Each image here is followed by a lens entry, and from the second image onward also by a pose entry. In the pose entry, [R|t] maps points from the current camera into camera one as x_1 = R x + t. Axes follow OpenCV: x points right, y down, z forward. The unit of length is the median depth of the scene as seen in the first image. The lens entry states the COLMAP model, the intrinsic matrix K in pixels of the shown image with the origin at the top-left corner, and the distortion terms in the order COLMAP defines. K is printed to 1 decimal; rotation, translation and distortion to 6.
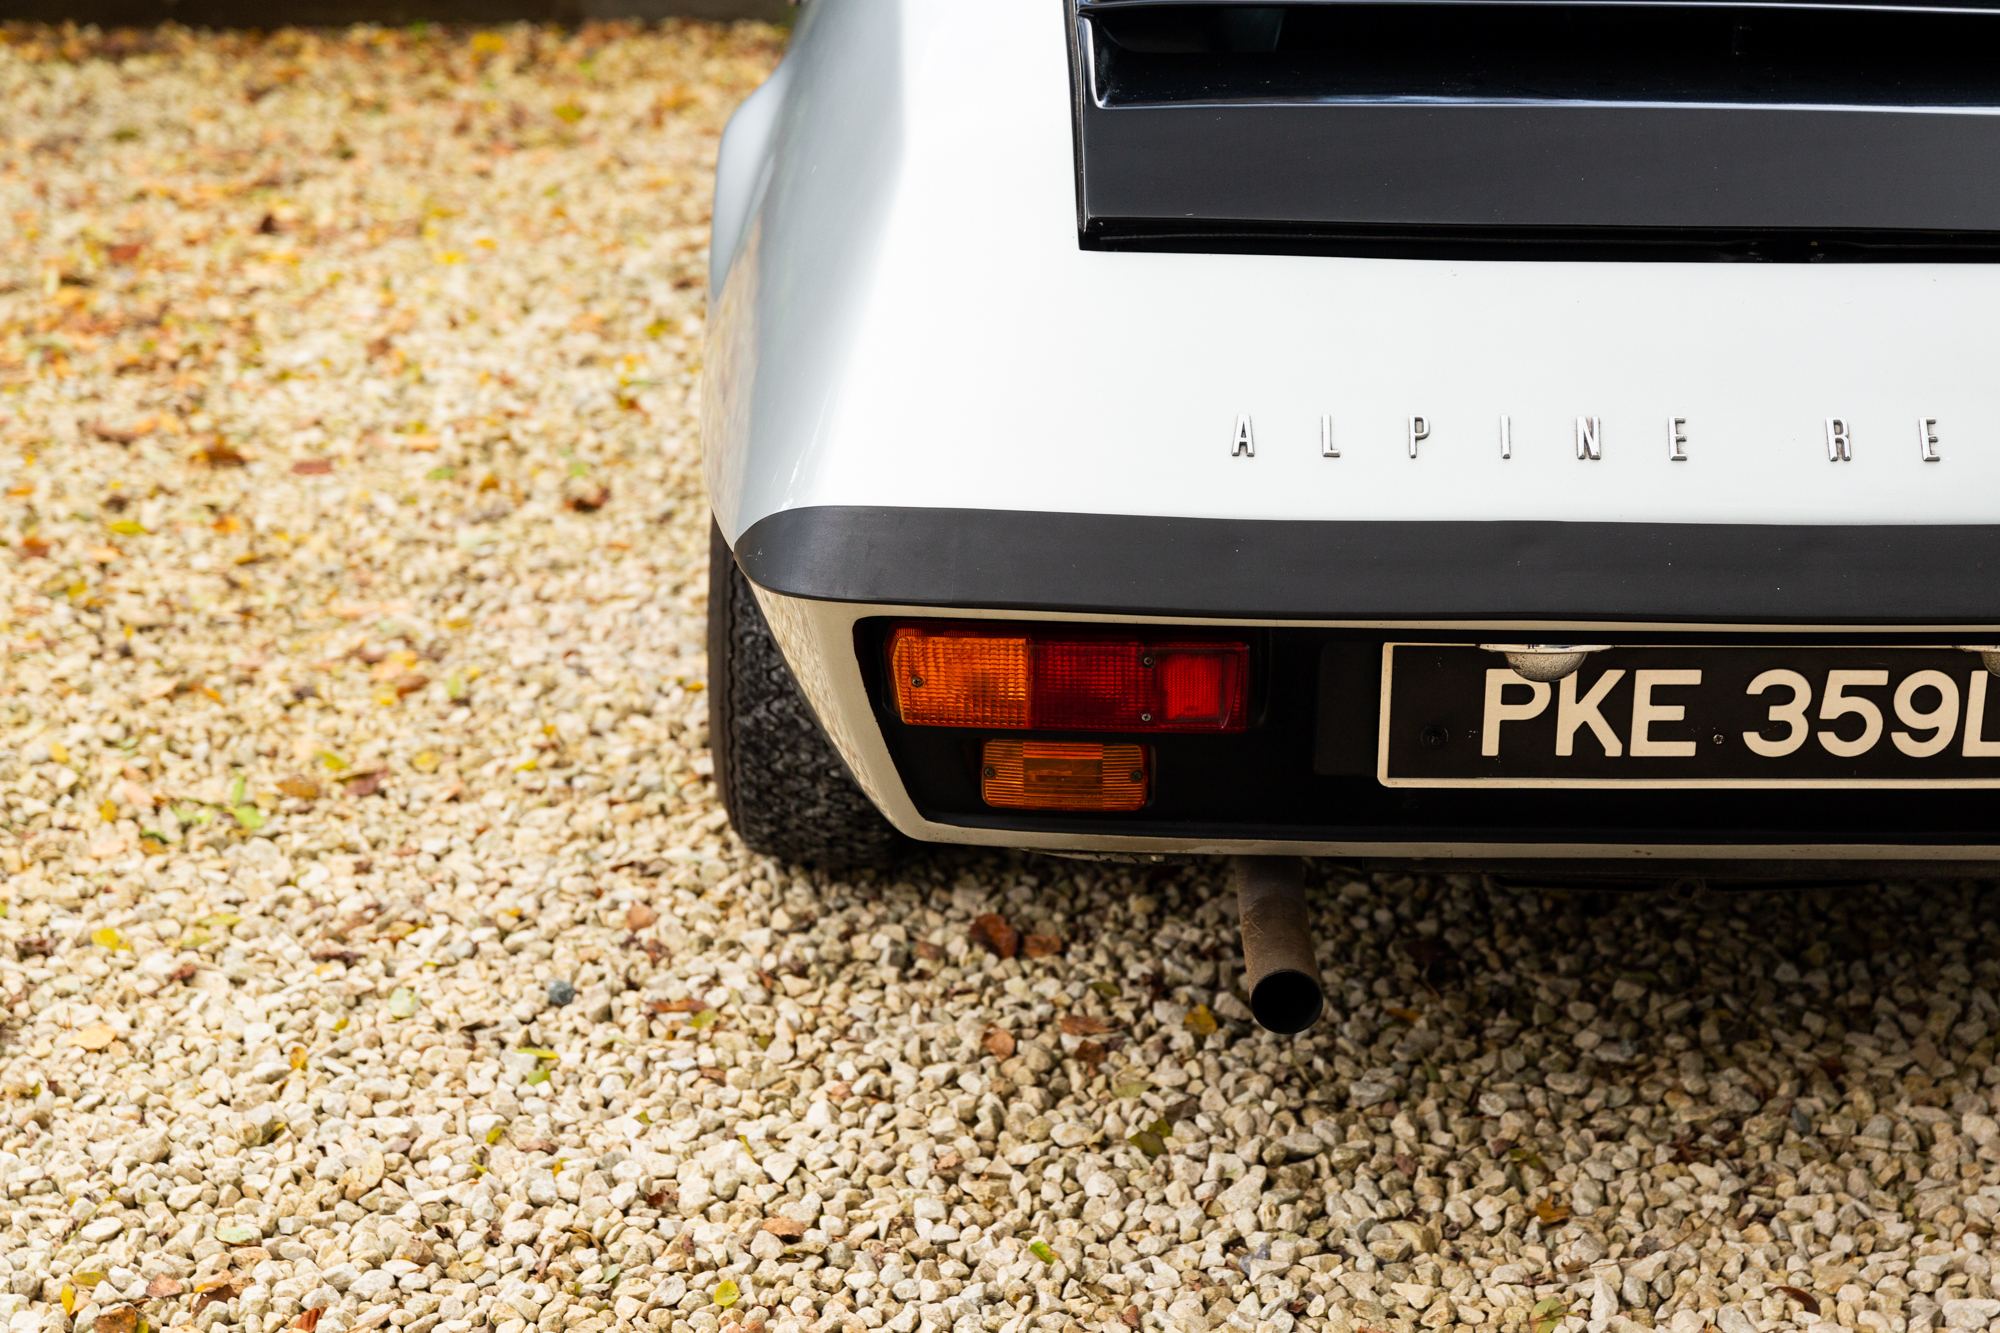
lens RADIAL K [[3355.7, 0, 1000.0], [0, 3355.7, 666.5], [0, 0, 1]] dist [-0.014989, 0.025267]
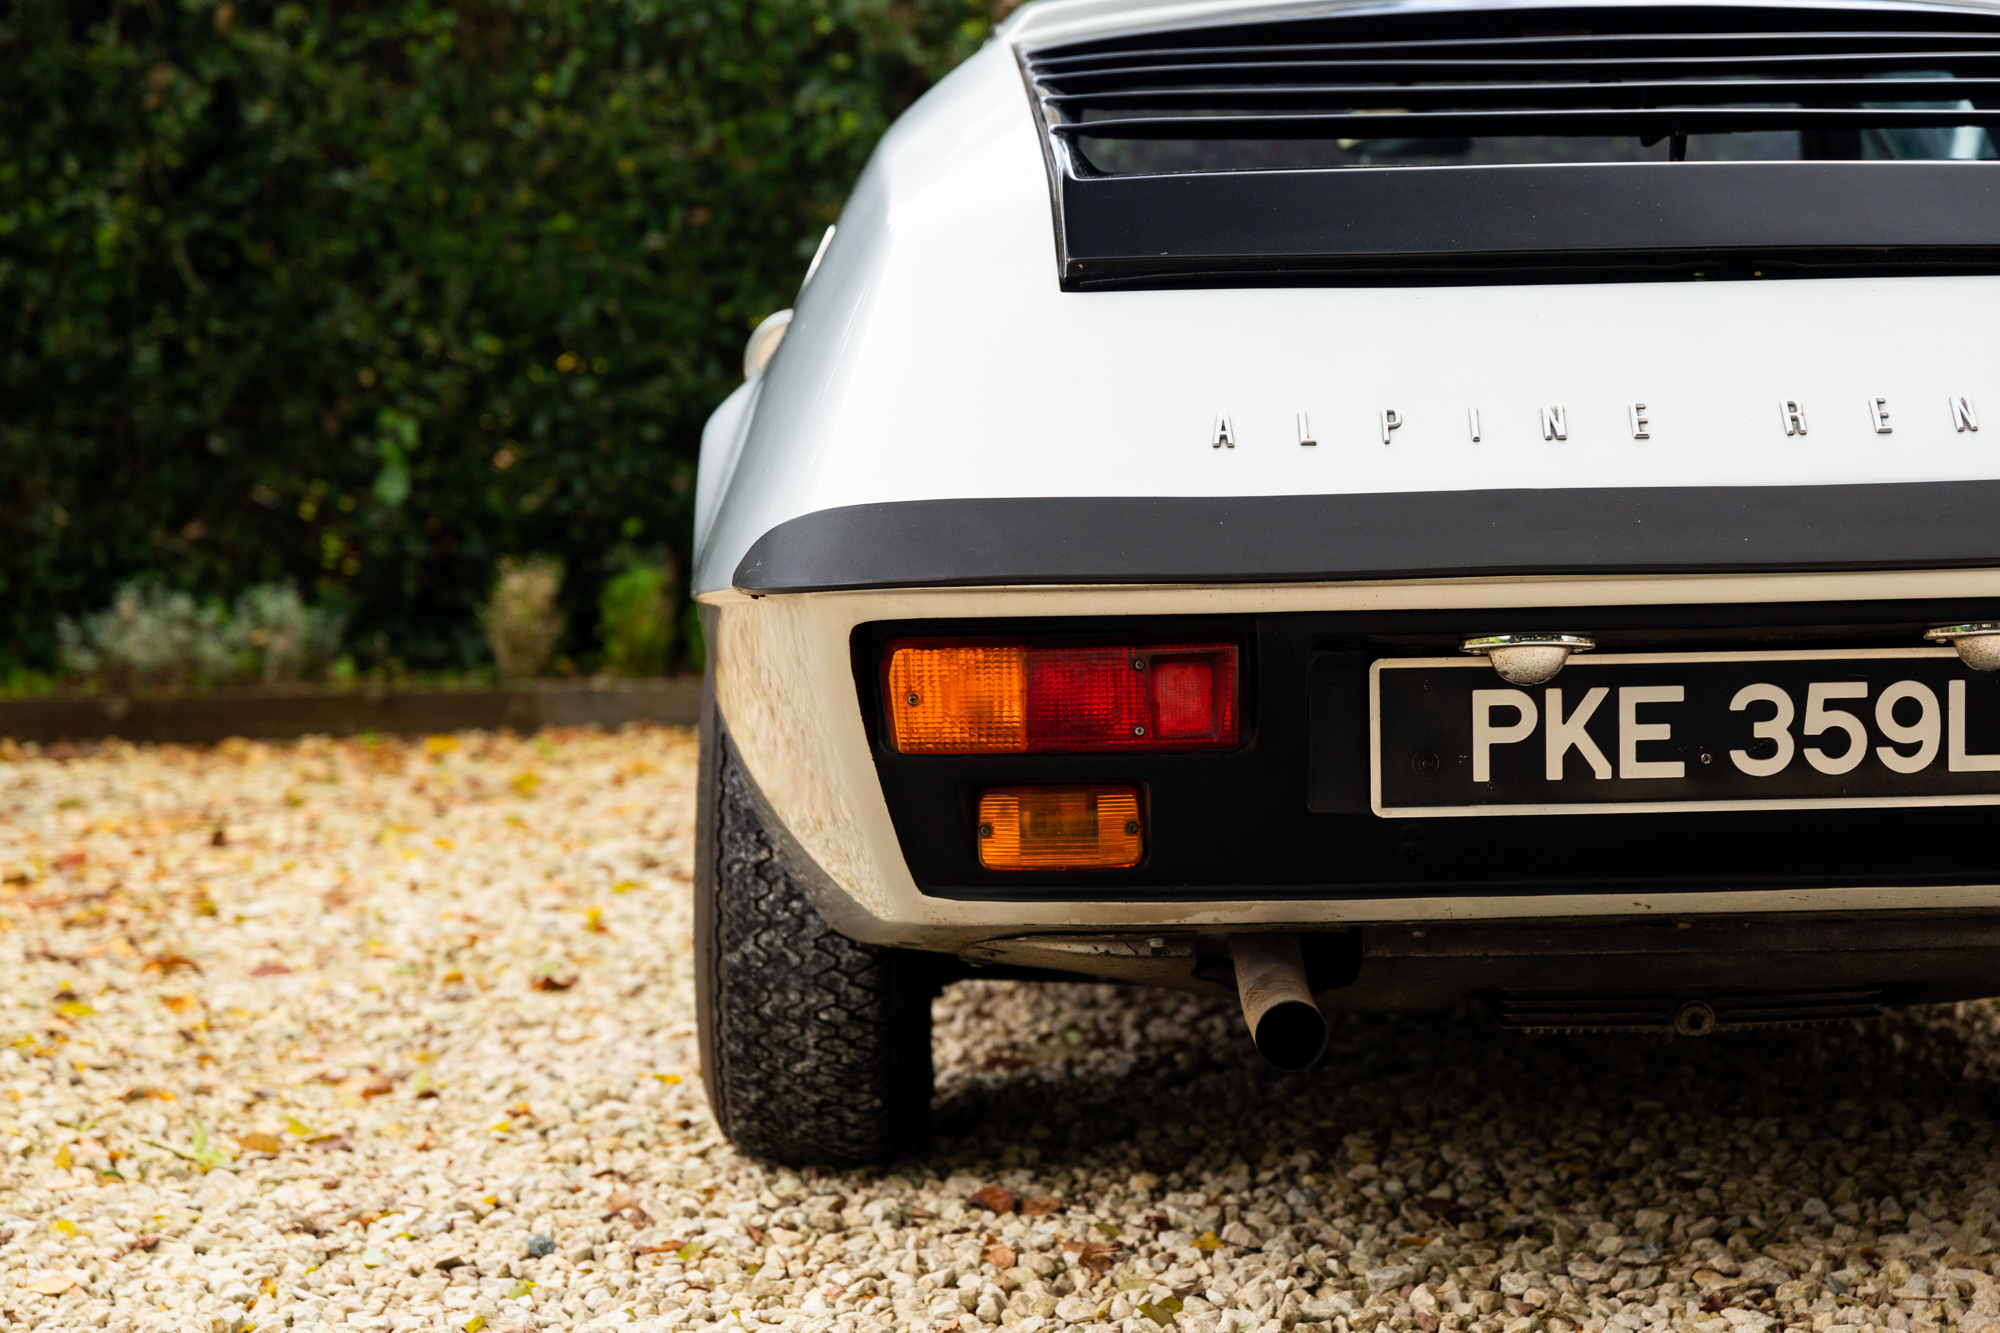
lens RADIAL K [[3643.7, 0, 1000.0], [0, 3643.7, 666.5], [0, 0, 1]] dist [0.000524, 0.059111]
pose [[0.999714, -0.020375, 0.012495, -0.010409], [0.023095, 0.958109, -0.285470, 0.269331], [-0.006155, 0.285677, 0.958306, -0.052600]]
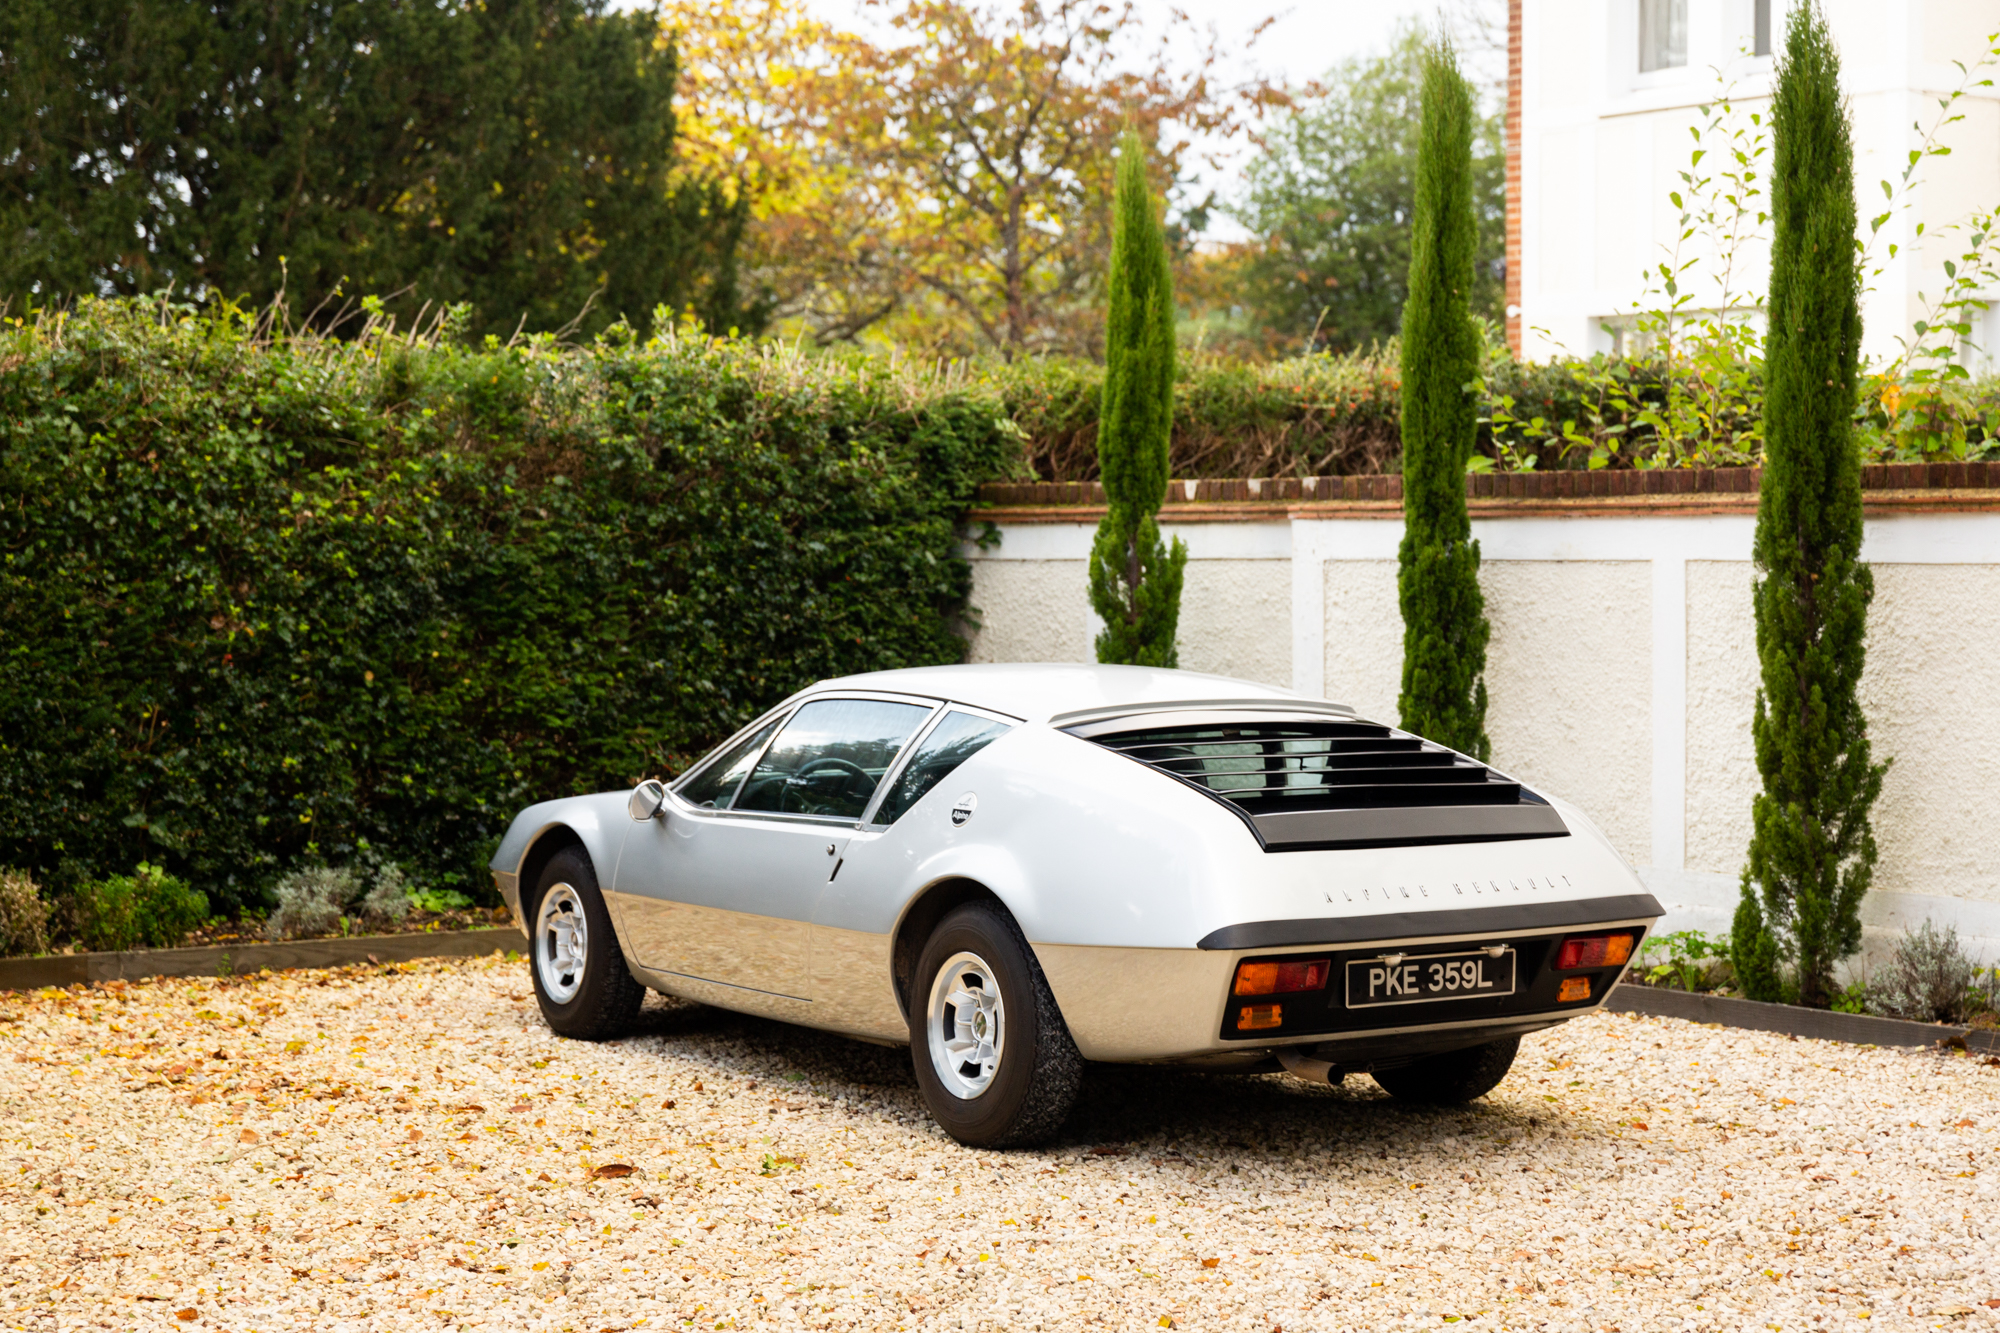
lens RADIAL K [[3595.5, 0, 1000.0], [0, 3595.5, 666.5], [0, 0, 1]] dist [0.006694, -0.006599]
pose [[0.833025, -0.014820, 0.553036, -1.943089], [0.193995, 0.943993, -0.266913, 0.544555], [-0.518107, 0.329631, 0.789245, -1.599936]]
